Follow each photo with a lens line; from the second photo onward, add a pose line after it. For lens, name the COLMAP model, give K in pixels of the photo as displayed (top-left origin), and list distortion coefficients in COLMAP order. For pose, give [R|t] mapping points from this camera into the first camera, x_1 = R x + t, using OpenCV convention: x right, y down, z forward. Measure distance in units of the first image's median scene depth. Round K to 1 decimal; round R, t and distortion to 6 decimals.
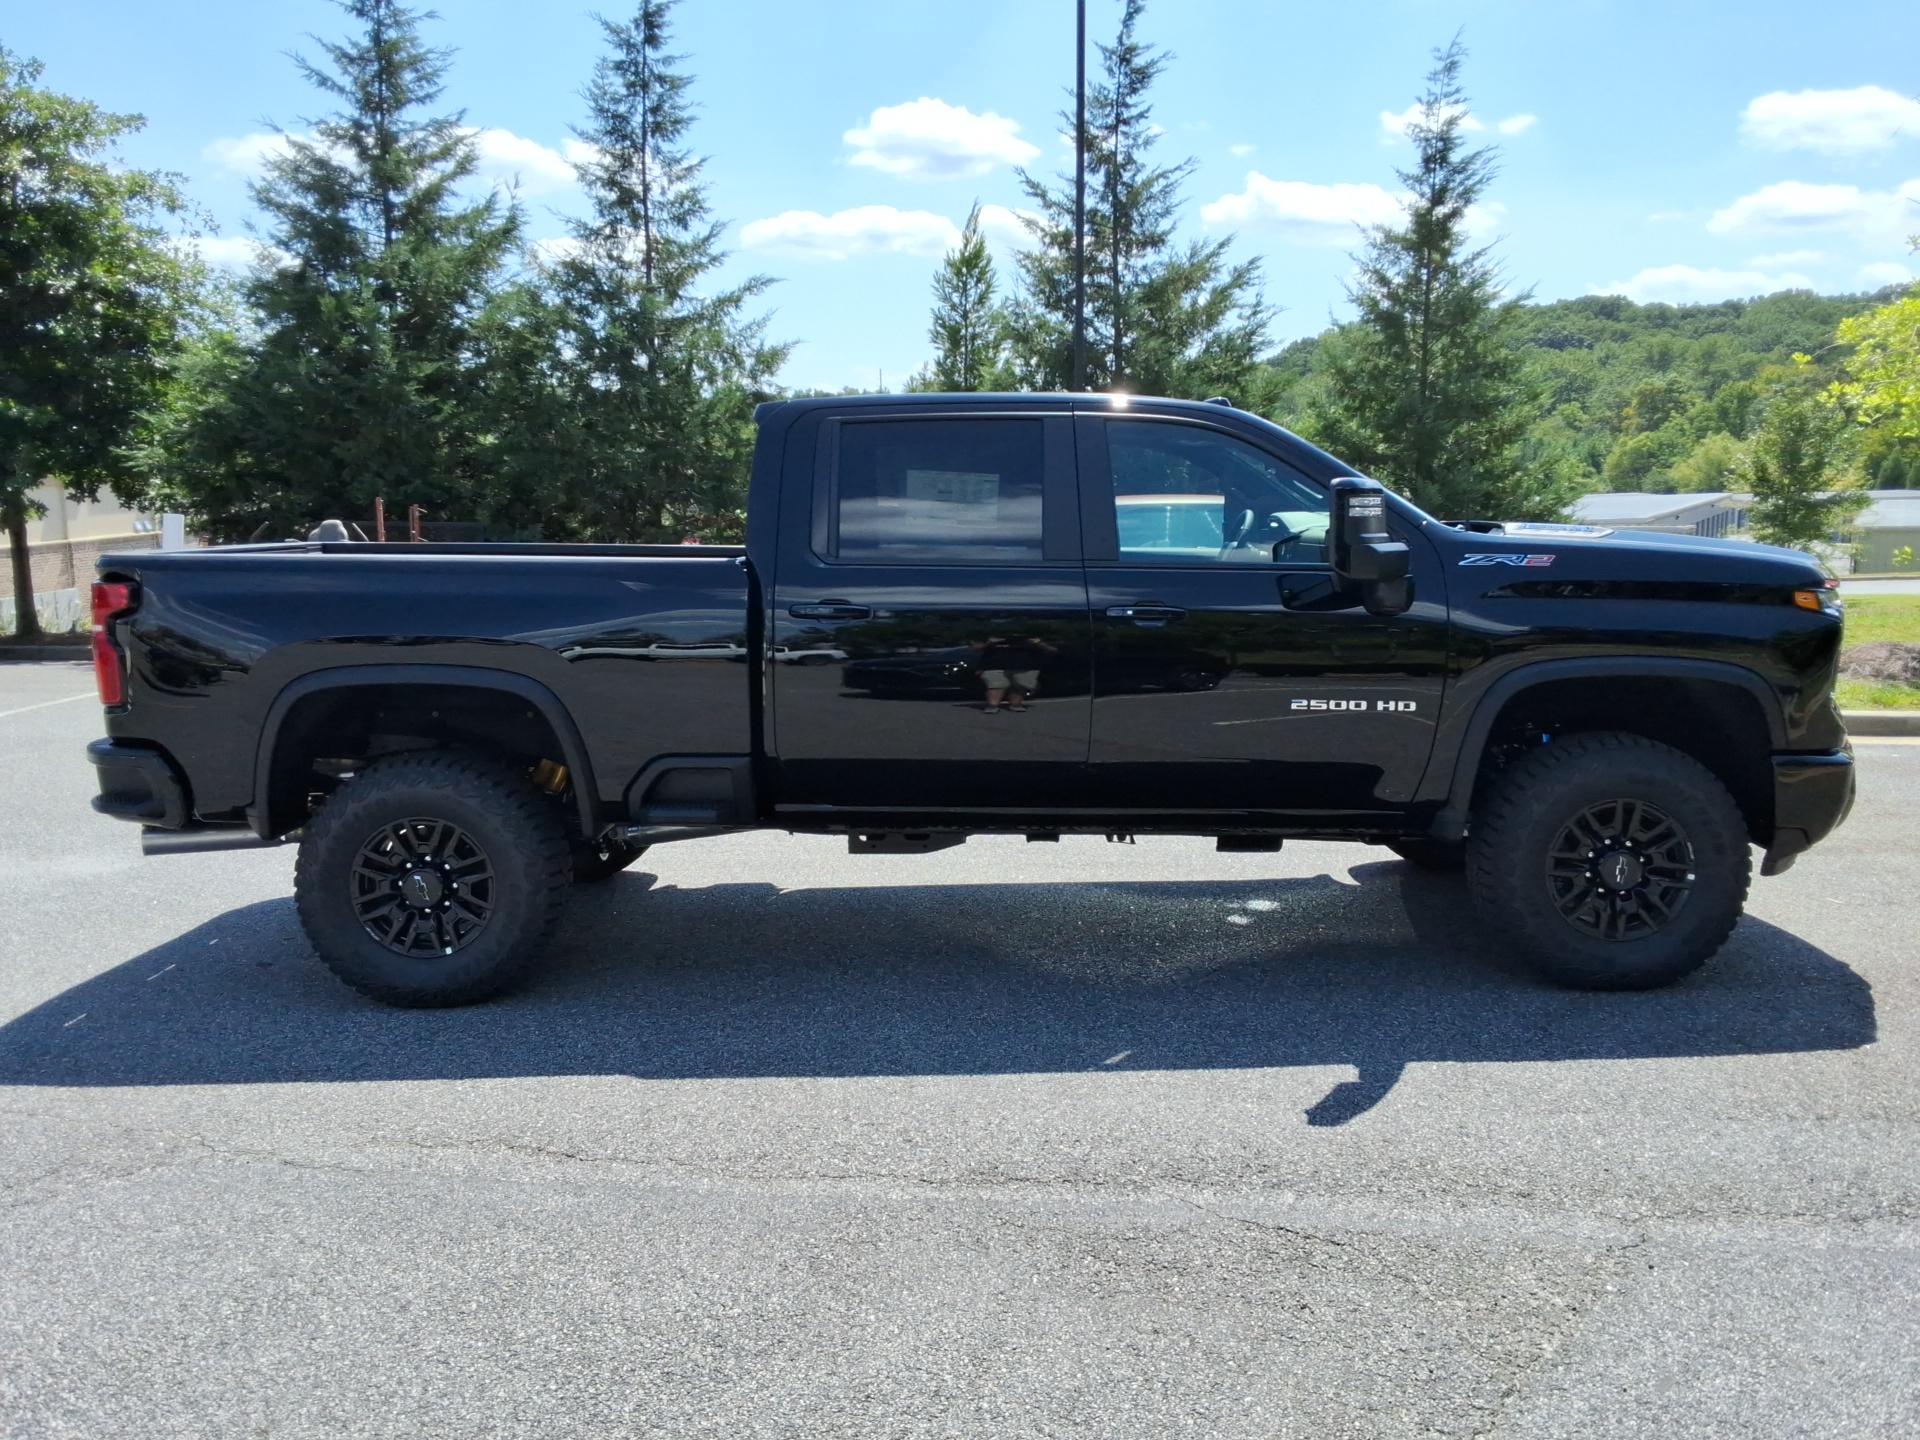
lens RADIAL K [[1572.3, 0, 979.4], [0, 1572.3, 710.1], [0, 0, 1]] dist [0.118105, -0.202055]
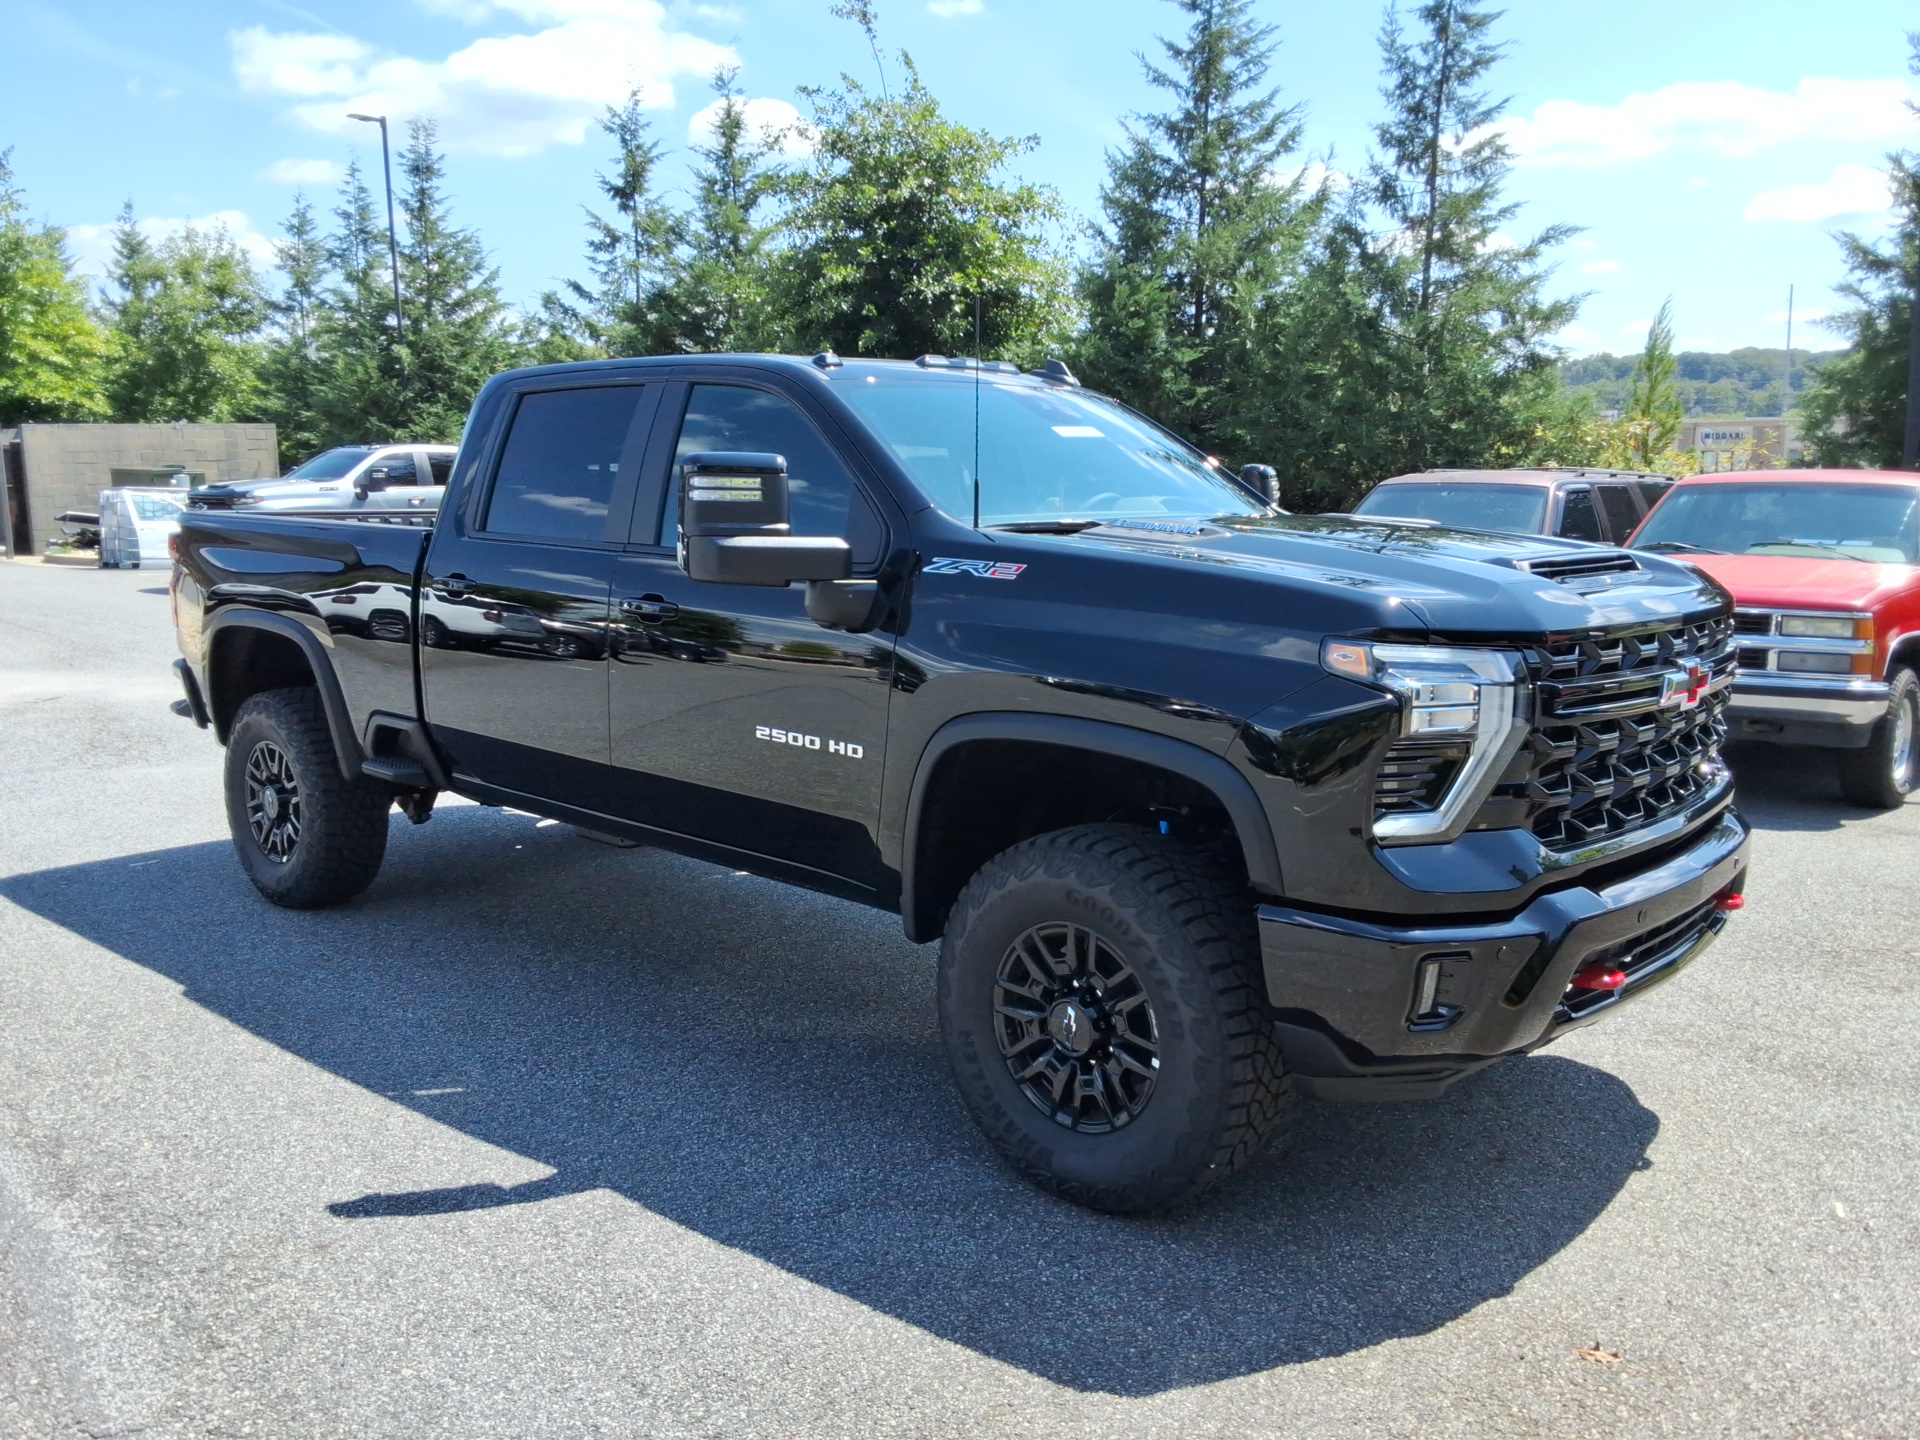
lens RADIAL K [[1561.7, 0, 983.1], [0, 1561.7, 713.2], [0, 0, 1]] dist [0.117352, -0.203502]
pose [[0.749076, 0.108759, -0.653496, 0.237174], [-0.097384, 0.993793, 0.053767, -0.019772], [0.655288, 0.023364, 0.755018, 0.136794]]
